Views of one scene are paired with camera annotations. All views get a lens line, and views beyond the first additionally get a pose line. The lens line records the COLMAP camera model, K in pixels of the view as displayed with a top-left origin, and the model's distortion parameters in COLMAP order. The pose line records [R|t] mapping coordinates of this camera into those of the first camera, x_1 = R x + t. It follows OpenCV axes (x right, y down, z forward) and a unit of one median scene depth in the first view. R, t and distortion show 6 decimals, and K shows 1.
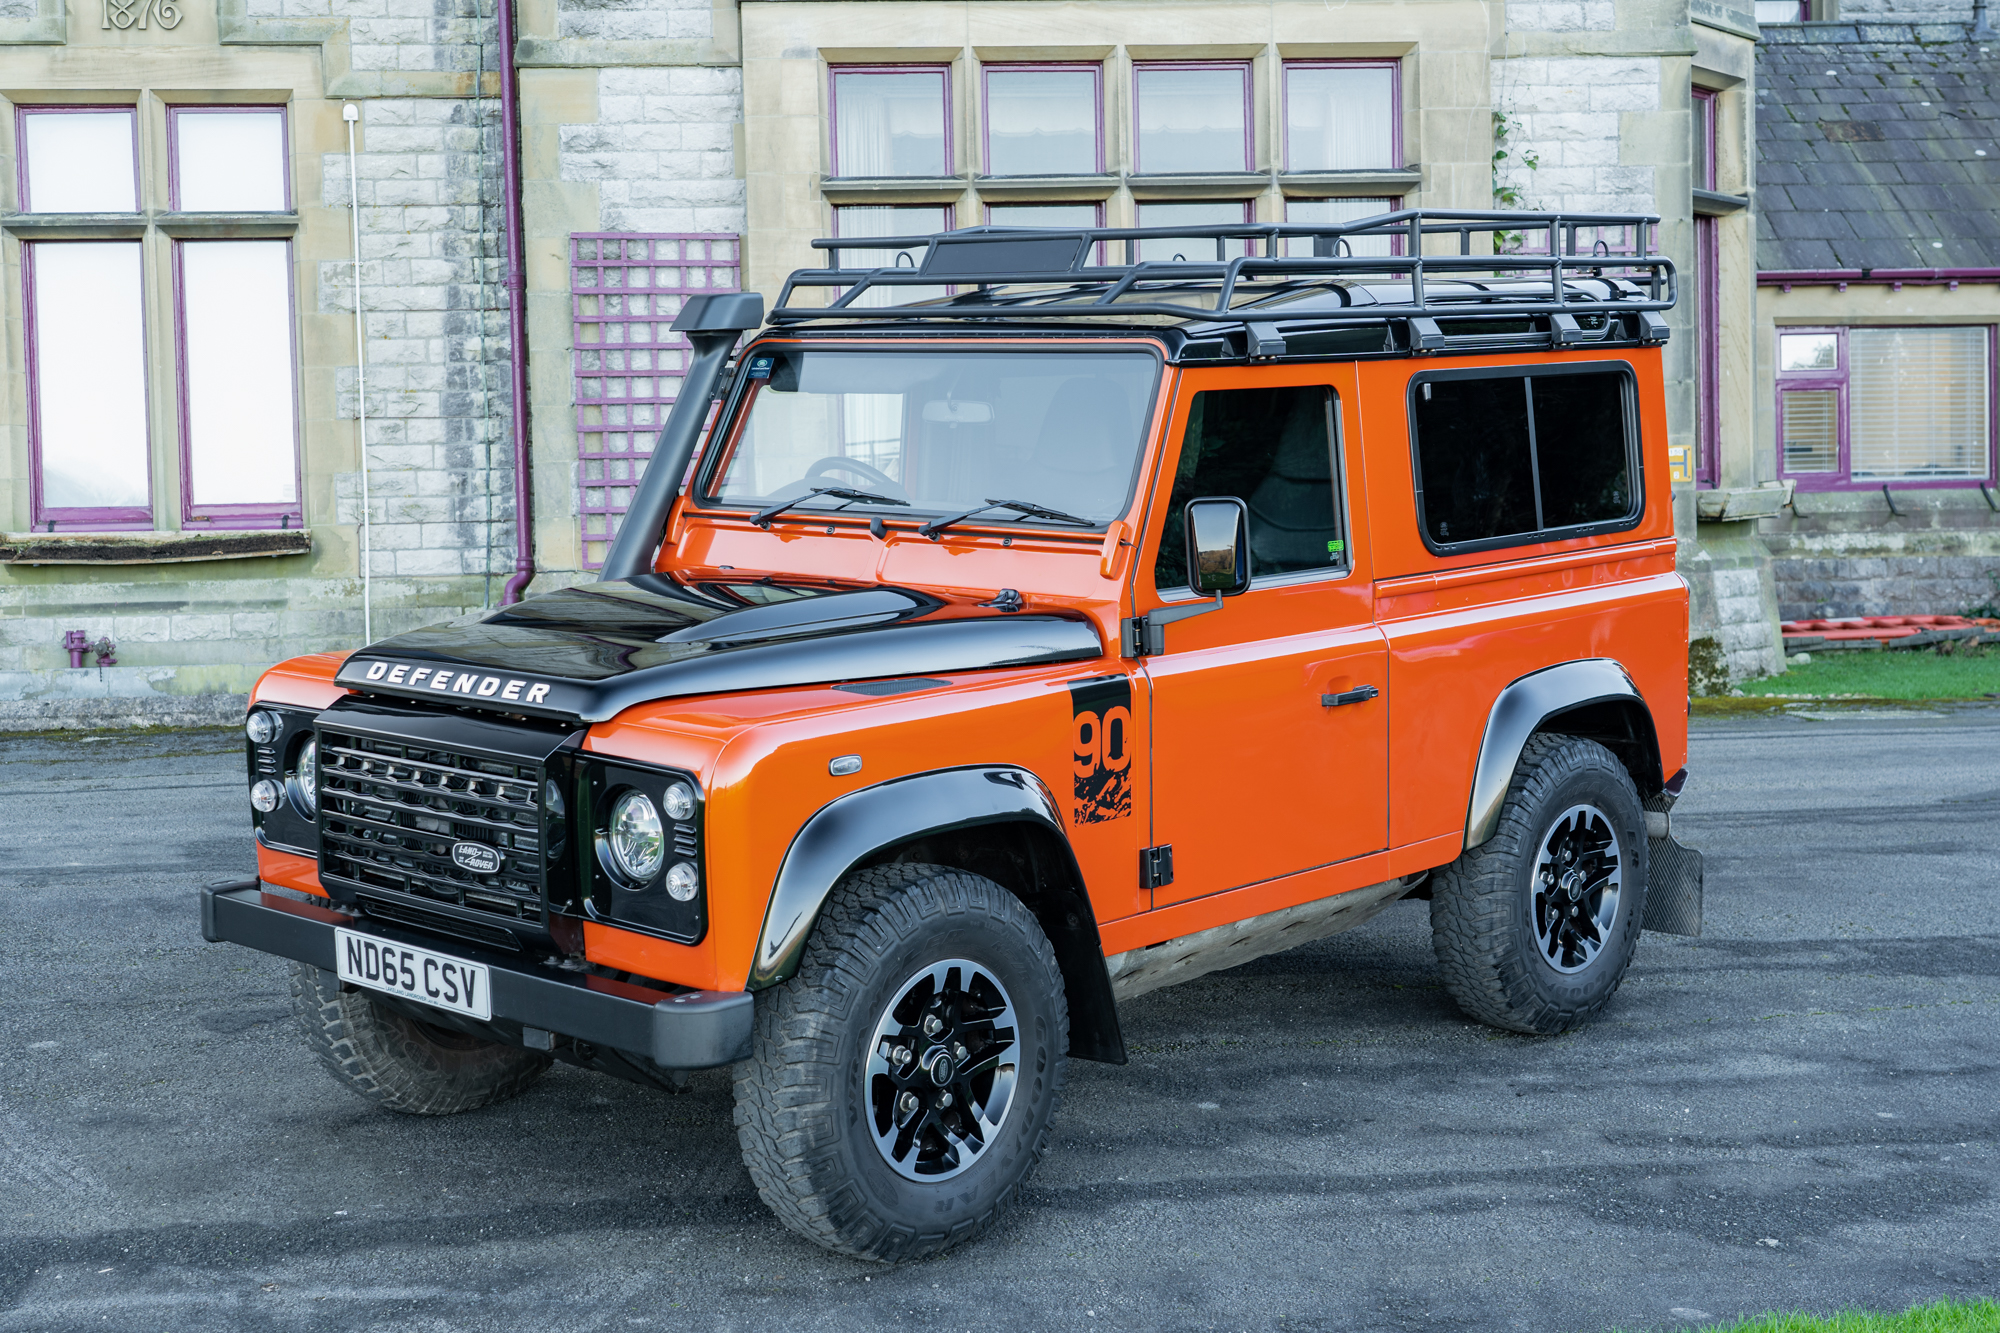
lens RADIAL K [[2729.6, 0, 874.0], [0, 2729.6, 663.7], [0, 0, 1]] dist [0.037412, -0.003314]
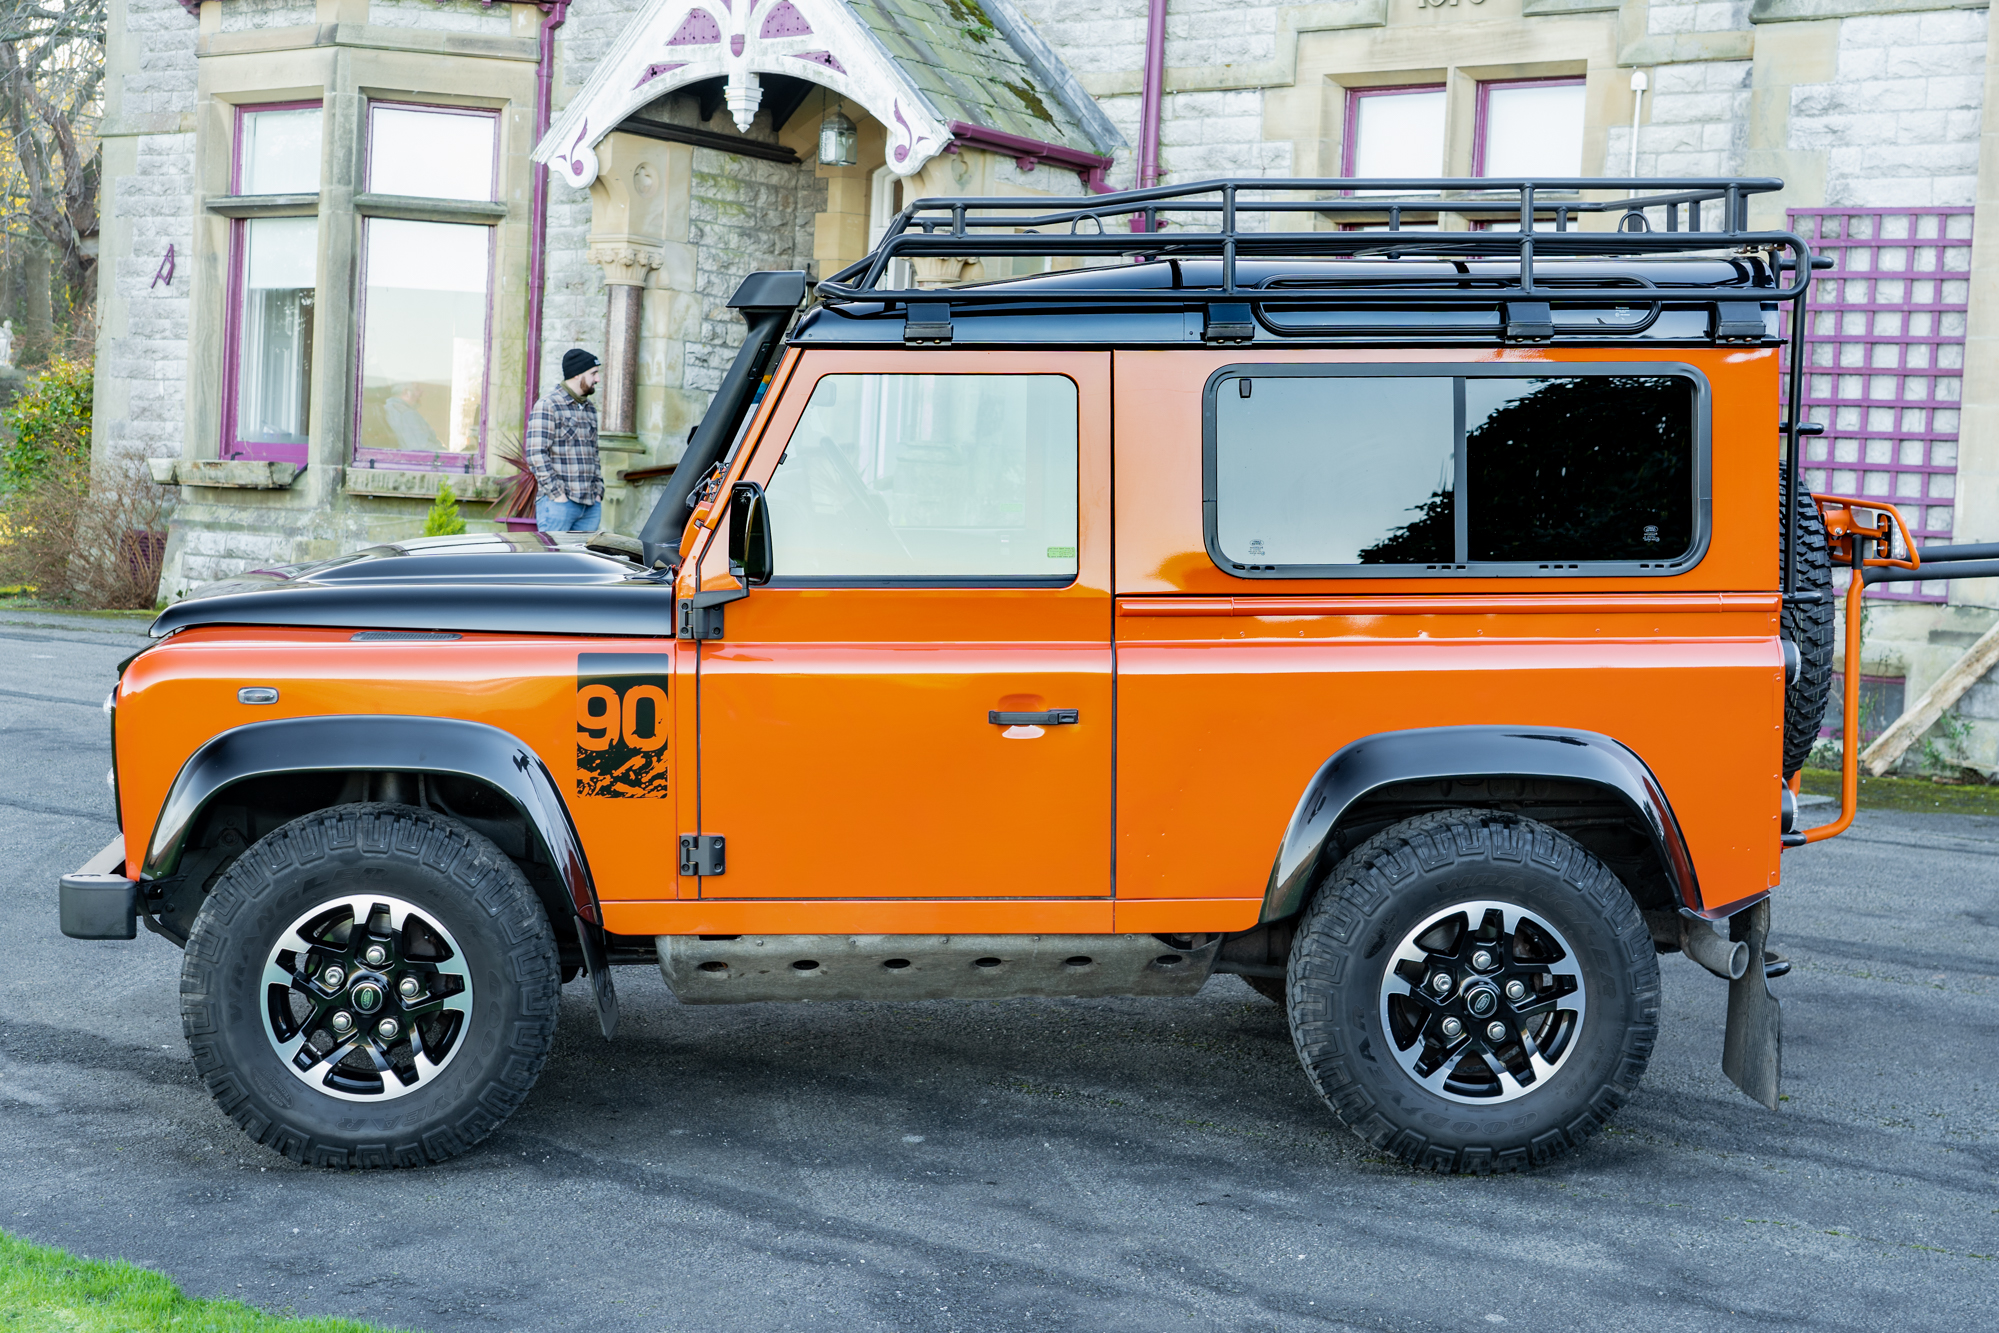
lens RADIAL K [[2940.6, 0, 839.7], [0, 2940.6, 665.2], [0, 0, 1]] dist [0.061274, -0.030350]
pose [[0.717952, 0.097901, -0.689174, 0.340761], [-0.101493, 0.994203, 0.035500, -0.014283], [0.688654, 0.044459, 0.723726, 0.106103]]
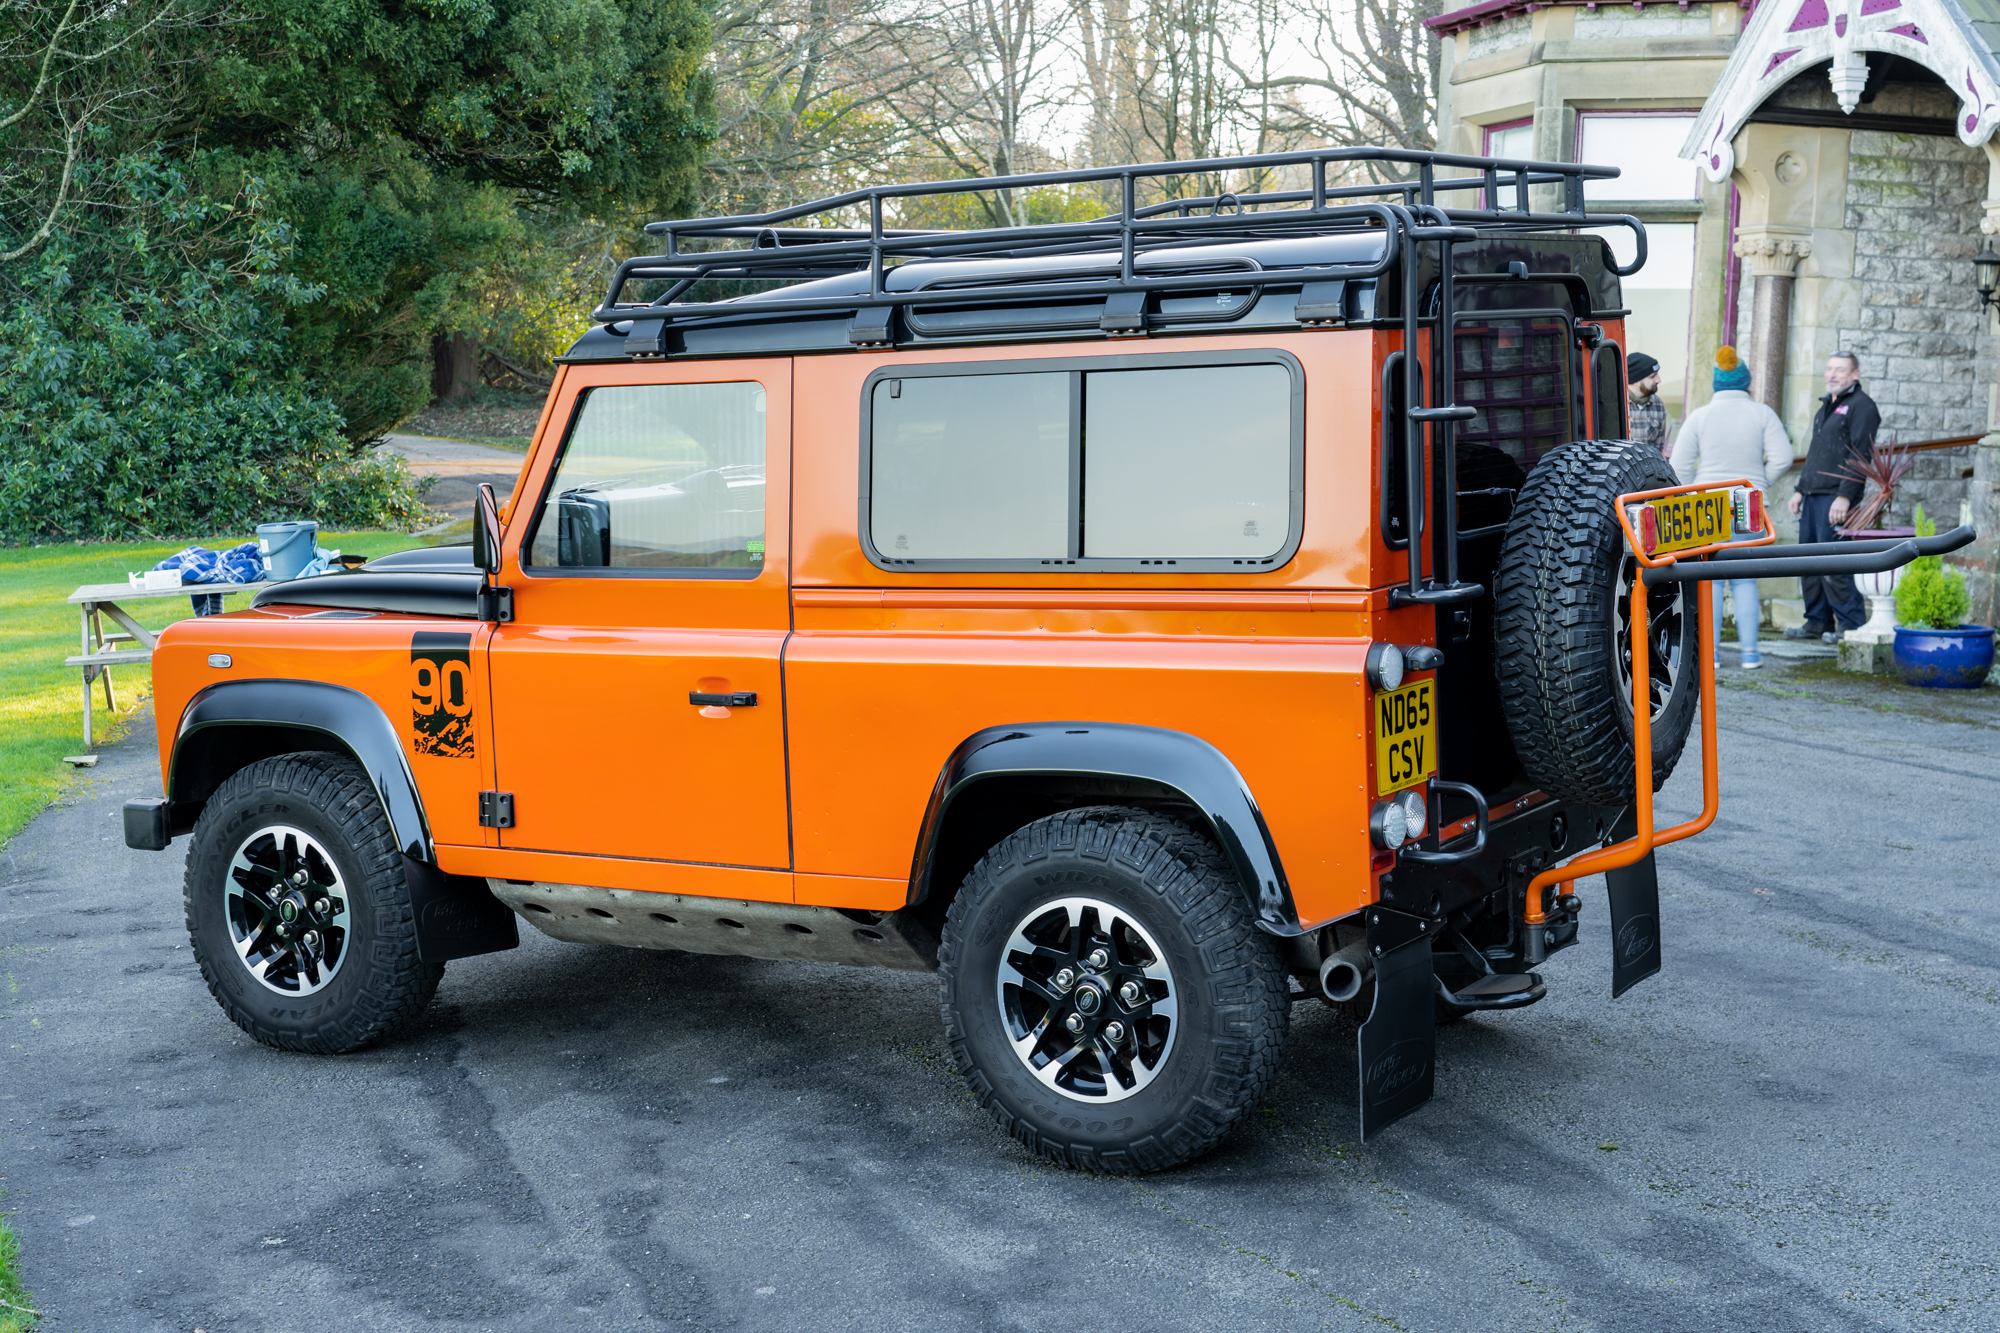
lens RADIAL K [[2729.6, 0, 874.0], [0, 2729.6, 663.7], [0, 0, 1]] dist [0.037412, -0.003314]
pose [[0.206460, 0.115342, -0.971633, 0.484987], [-0.086331, 0.991302, 0.099332, -0.043881], [0.974639, 0.063374, 0.214622, 0.359216]]
